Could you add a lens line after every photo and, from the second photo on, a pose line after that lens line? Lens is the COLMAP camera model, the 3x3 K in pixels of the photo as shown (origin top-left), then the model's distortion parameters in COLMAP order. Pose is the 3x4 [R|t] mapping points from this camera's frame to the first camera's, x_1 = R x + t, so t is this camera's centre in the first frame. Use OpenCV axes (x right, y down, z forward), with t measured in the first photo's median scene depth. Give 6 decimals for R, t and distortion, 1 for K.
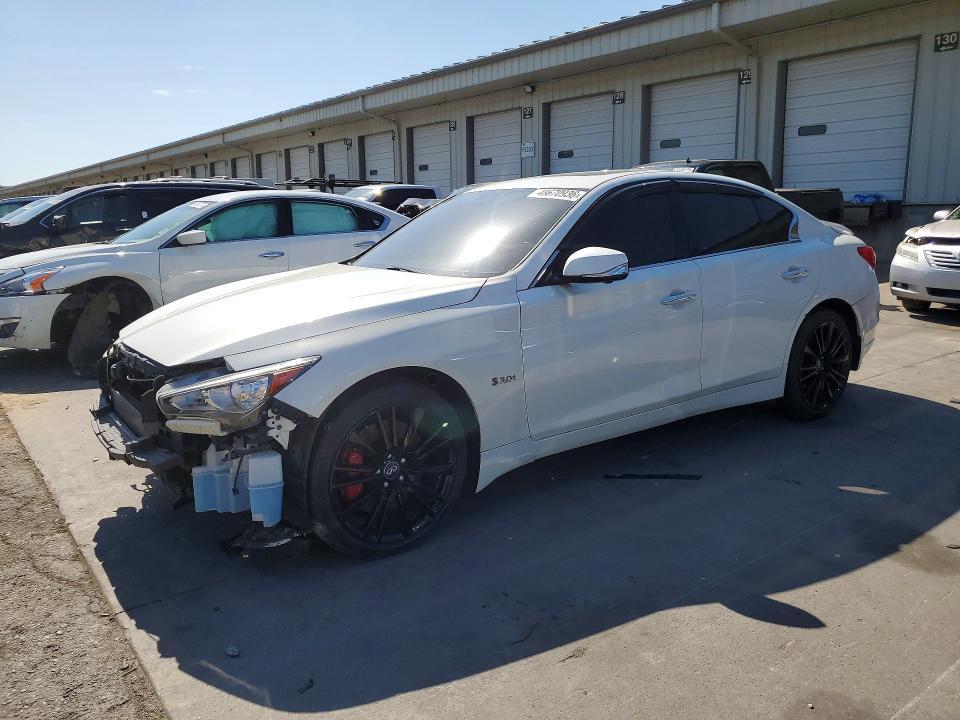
lens RADIAL K [[738.2, 0, 474.6], [0, 738.2, 352.7], [0, 0, 1]] dist [0.052934, -0.025427]
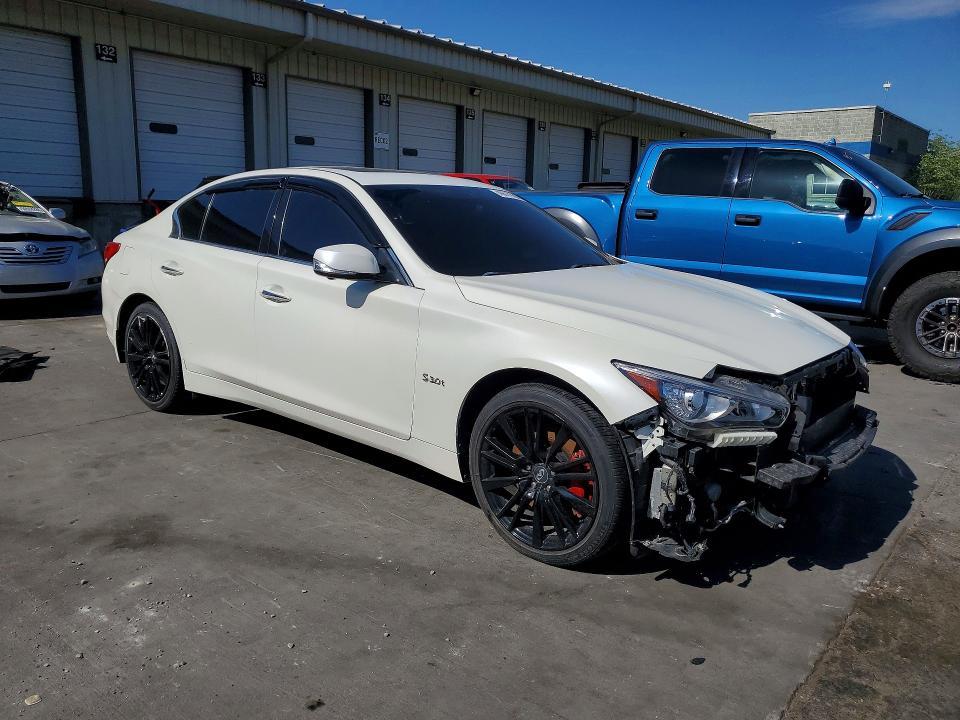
lens RADIAL K [[738.2, 0, 476.7], [0, 738.2, 364.7], [0, 0, 1]] dist [0.052934, -0.025427]
pose [[-0.222666, -0.191400, 0.955921, -0.724406], [0.172400, 0.957354, 0.231845, -0.165497], [-0.959530, 0.216425, -0.180173, 0.917422]]
